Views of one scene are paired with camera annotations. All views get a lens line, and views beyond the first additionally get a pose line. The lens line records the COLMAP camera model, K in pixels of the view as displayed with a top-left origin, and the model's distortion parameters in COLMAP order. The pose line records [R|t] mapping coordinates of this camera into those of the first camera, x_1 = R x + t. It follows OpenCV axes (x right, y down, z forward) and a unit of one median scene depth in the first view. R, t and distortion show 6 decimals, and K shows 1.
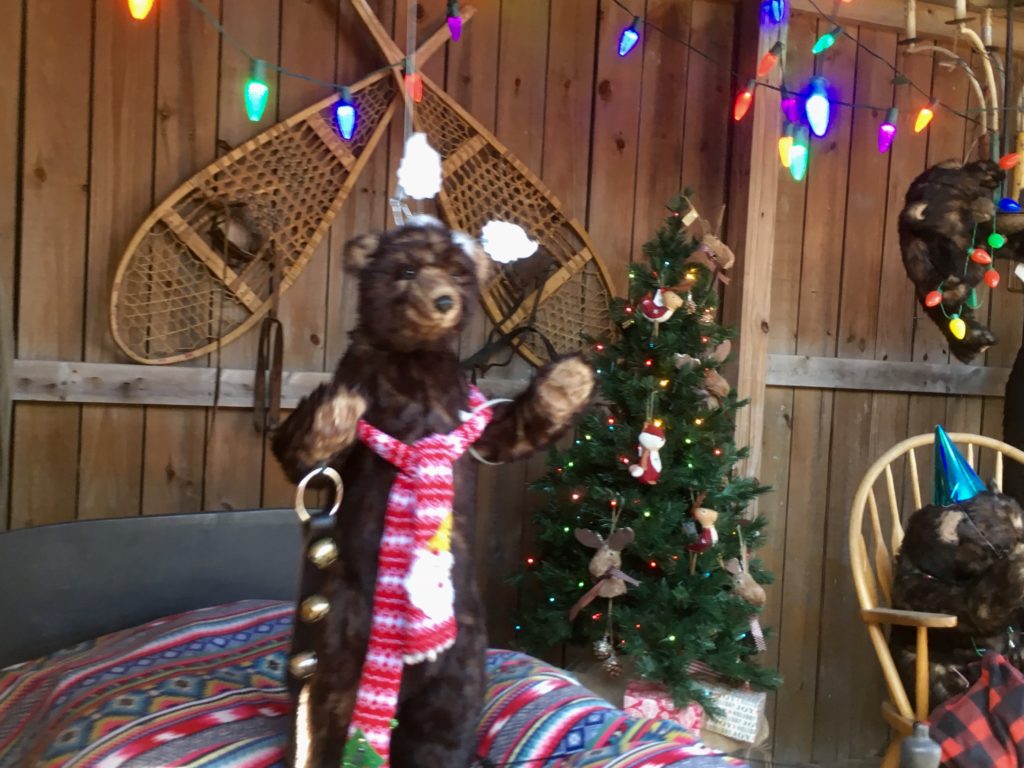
lens RADIAL K [[1057.4, 0, 512.0], [0, 1057.4, 387.0], [0, 0, 1]] dist [0.012333, 0.000000]
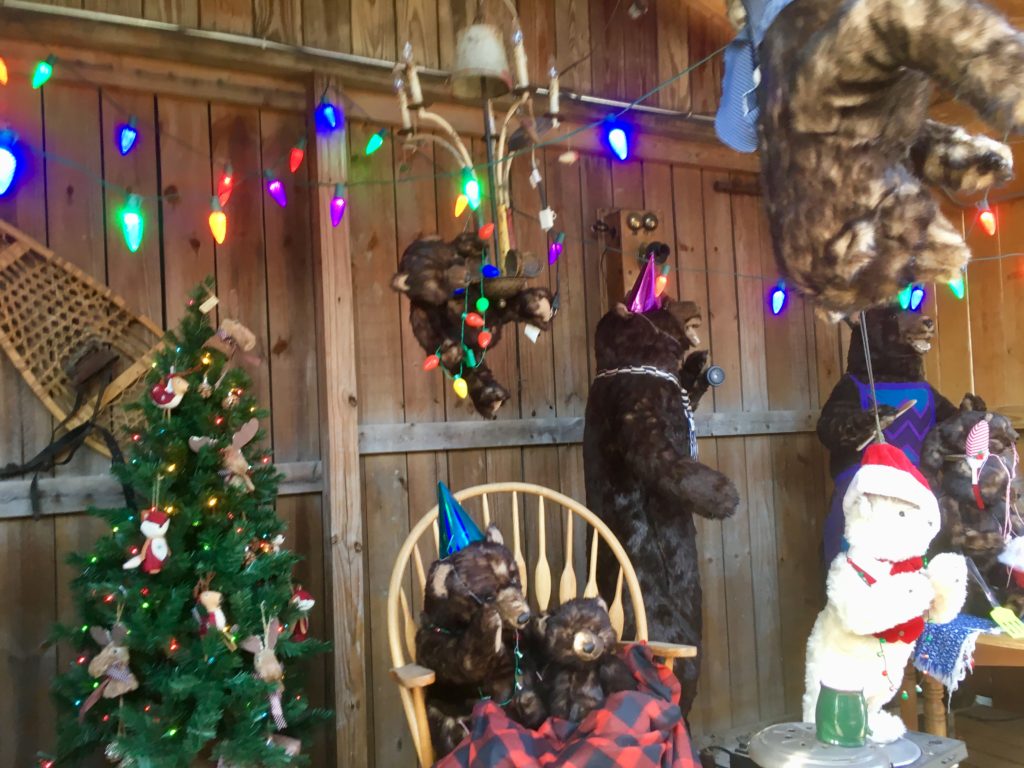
lens RADIAL K [[855.8, 0, 511.5], [0, 855.8, 380.9], [0, 0, 1]] dist [0.009209, -0.015581]
pose [[0.982830, -0.088218, 0.162060, 0.289564], [0.102167, 0.991558, -0.079844, 0.010520], [-0.153649, 0.095030, 0.983545, 0.123759]]
